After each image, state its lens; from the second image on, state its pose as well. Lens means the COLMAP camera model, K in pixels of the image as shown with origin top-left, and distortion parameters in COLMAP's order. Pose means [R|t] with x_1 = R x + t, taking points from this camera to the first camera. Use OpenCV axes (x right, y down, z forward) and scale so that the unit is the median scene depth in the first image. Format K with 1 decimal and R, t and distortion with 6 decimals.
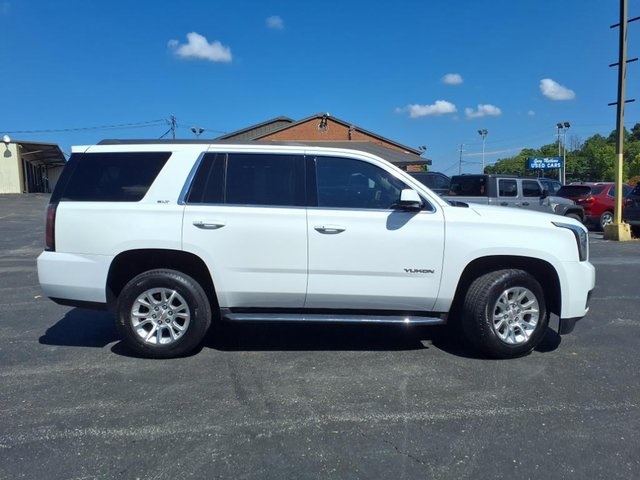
lens RADIAL K [[513.3, 0, 323.6], [0, 513.3, 236.2], [0, 0, 1]] dist [0.008124, 0.003706]
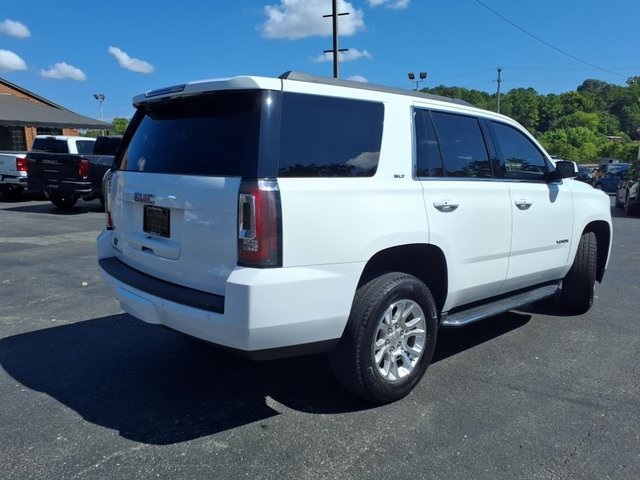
lens RADIAL K [[520.0, 0, 320.0], [0, 520.0, 240.0], [0, 0, 1]] dist [0.012044, -0.009653]
pose [[0.736554, -0.088441, 0.670572, -0.857749], [0.046540, 0.995692, 0.080202, -0.042293], [-0.674776, -0.027864, 0.737496, 0.553432]]
